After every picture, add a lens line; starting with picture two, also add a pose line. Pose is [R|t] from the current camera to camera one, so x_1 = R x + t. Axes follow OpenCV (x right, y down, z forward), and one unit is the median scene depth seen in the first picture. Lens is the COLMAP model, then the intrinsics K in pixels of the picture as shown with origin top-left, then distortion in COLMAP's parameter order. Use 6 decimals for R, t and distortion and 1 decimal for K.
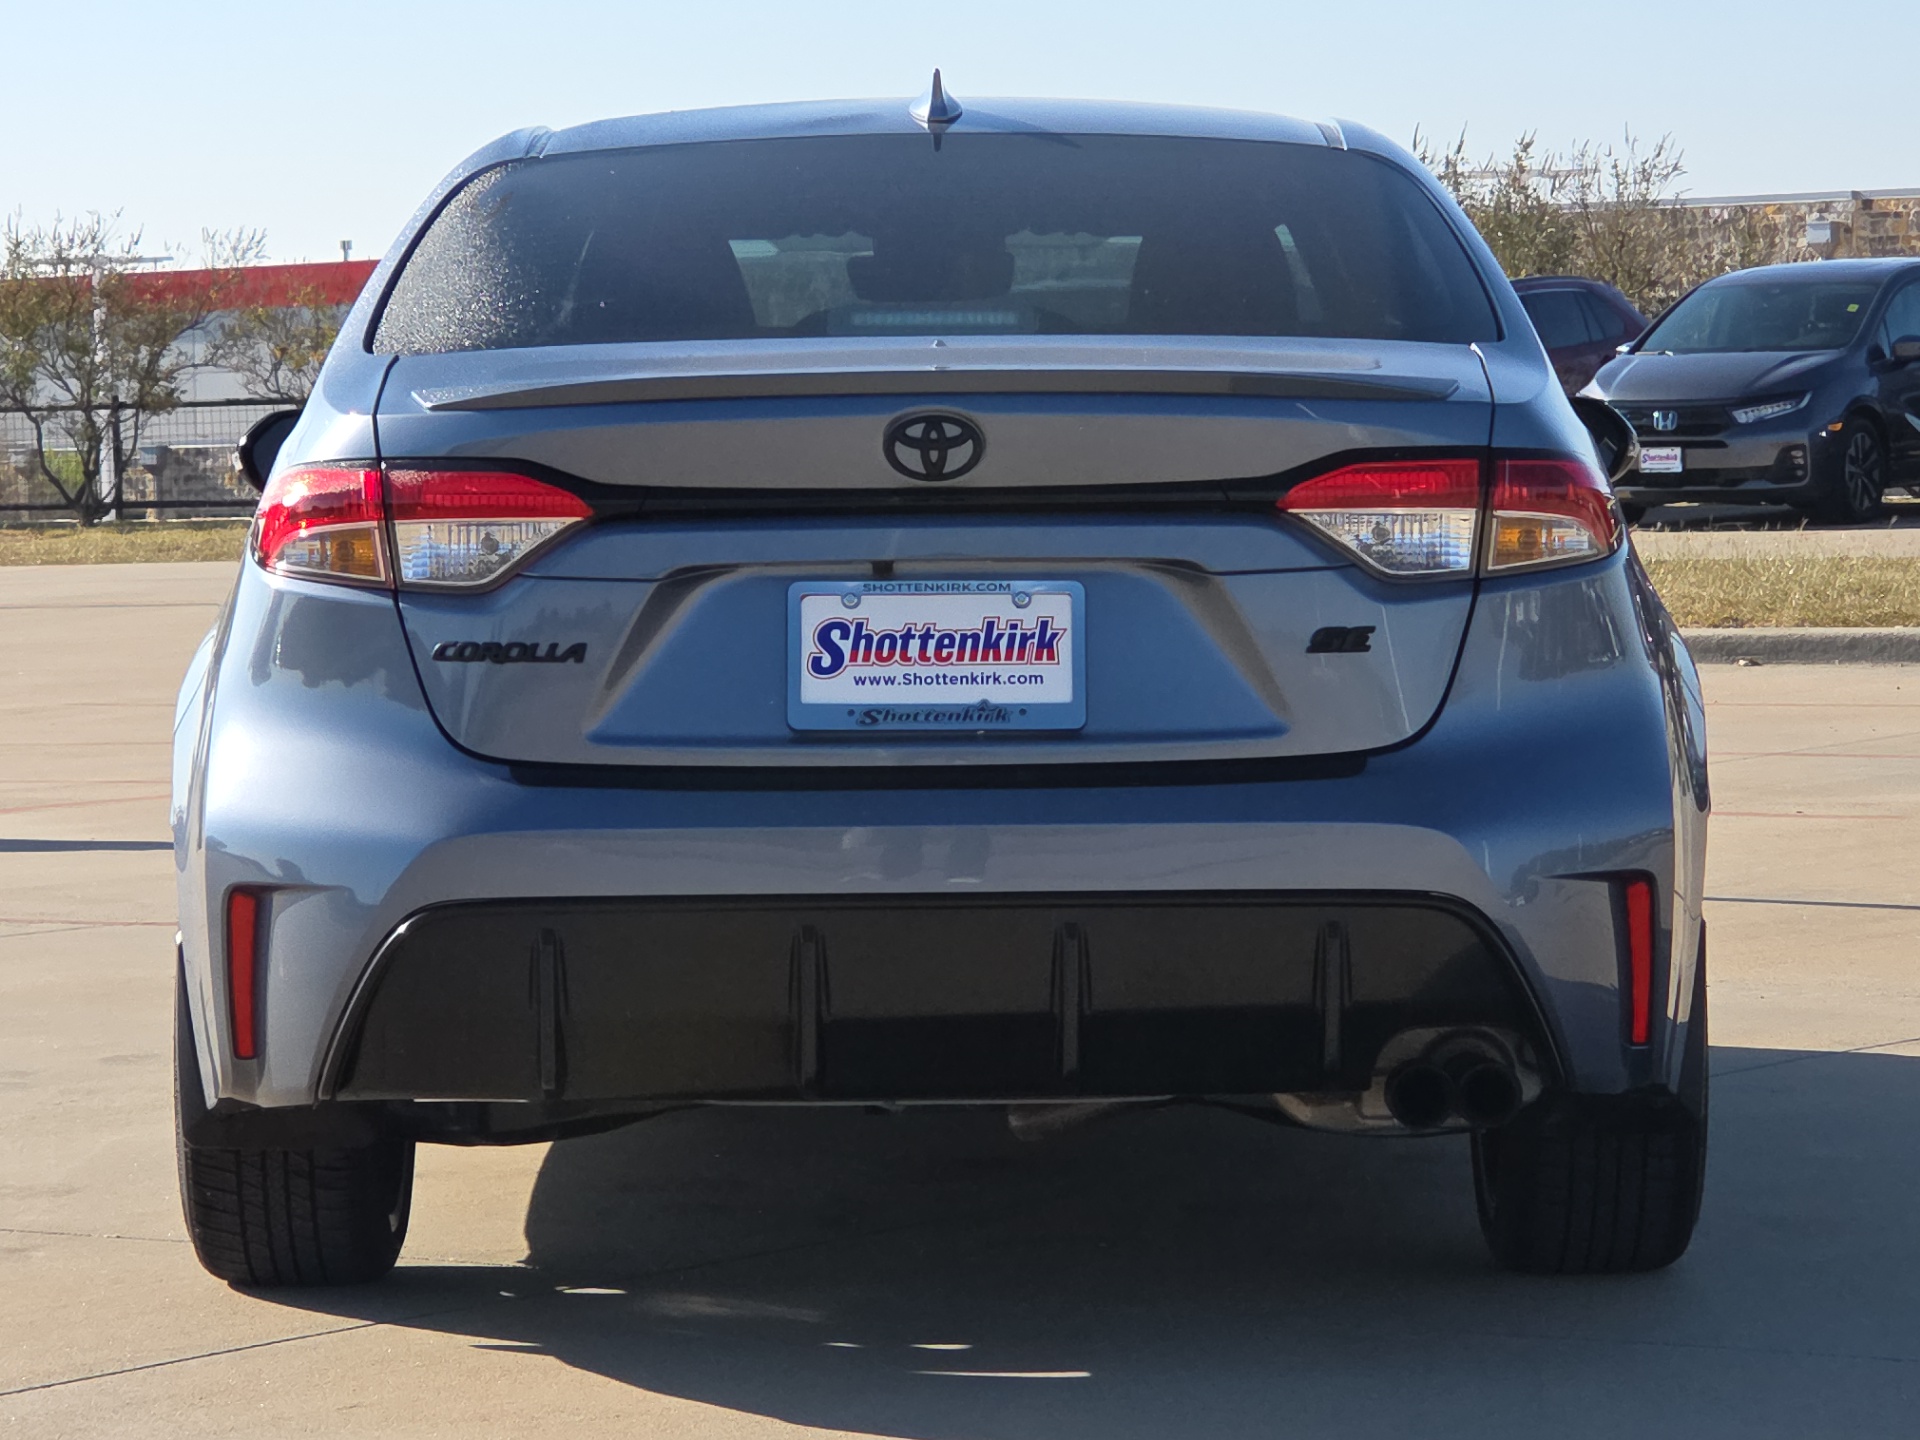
lens RADIAL K [[5668.7, 0, 959.6], [0, 5668.7, 719.3], [0, 0, 1]] dist [-0.373773, 0.000000]
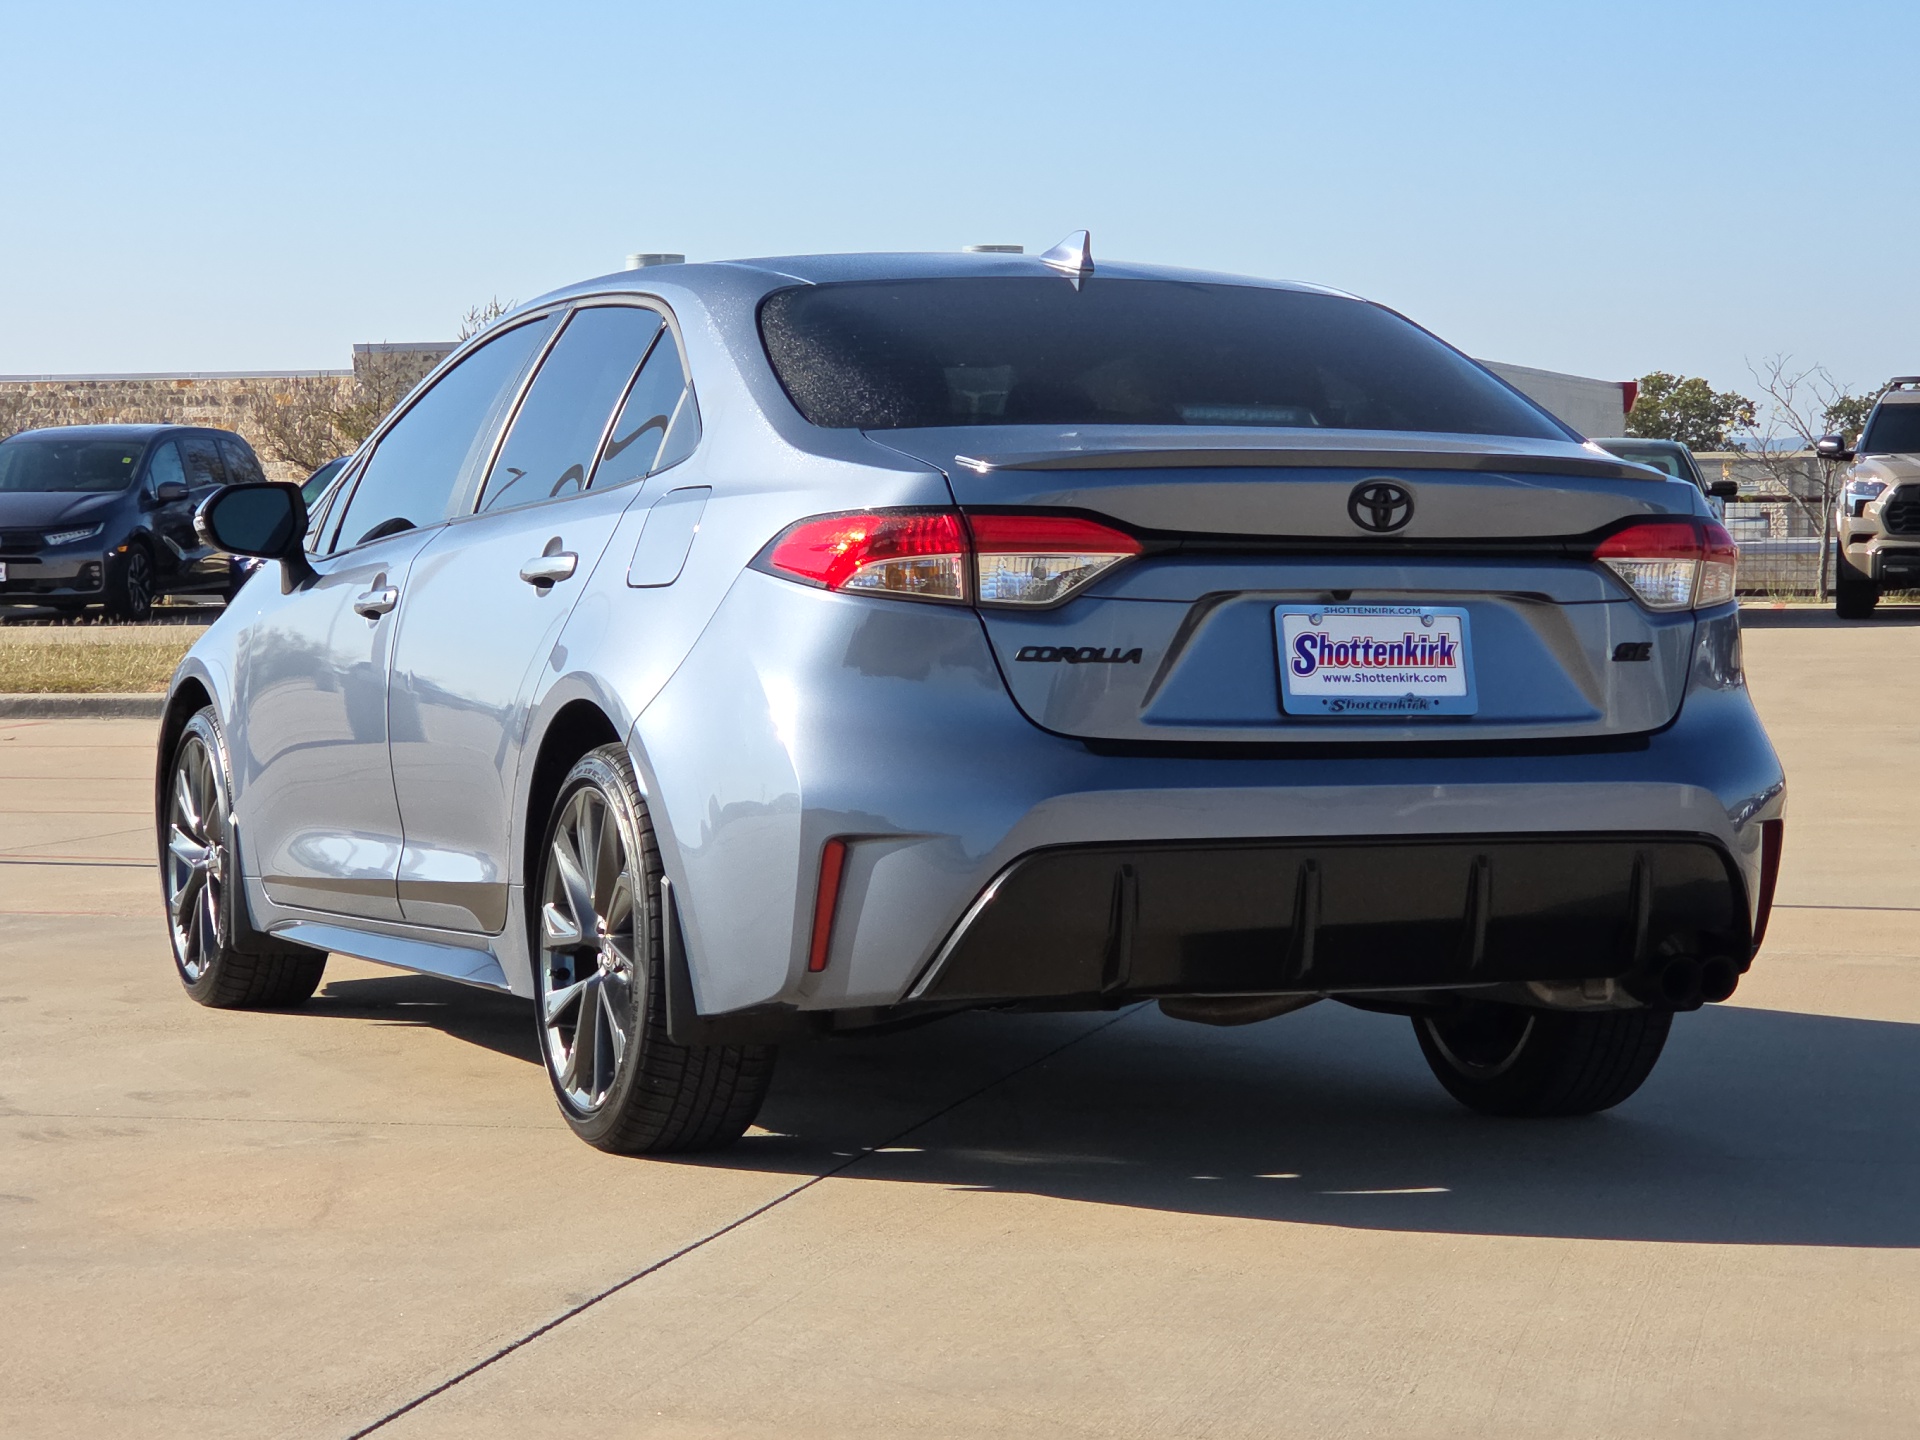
lens RADIAL K [[4162.8, 0, 961.0], [0, 4162.8, 725.4], [0, 0, 1]] dist [-0.056430, 0.000000]
pose [[0.938465, 0.004191, 0.345348, -0.441340], [-0.000757, 0.999949, -0.010078, 0.014410], [-0.345372, 0.009196, 0.938421, 0.098665]]
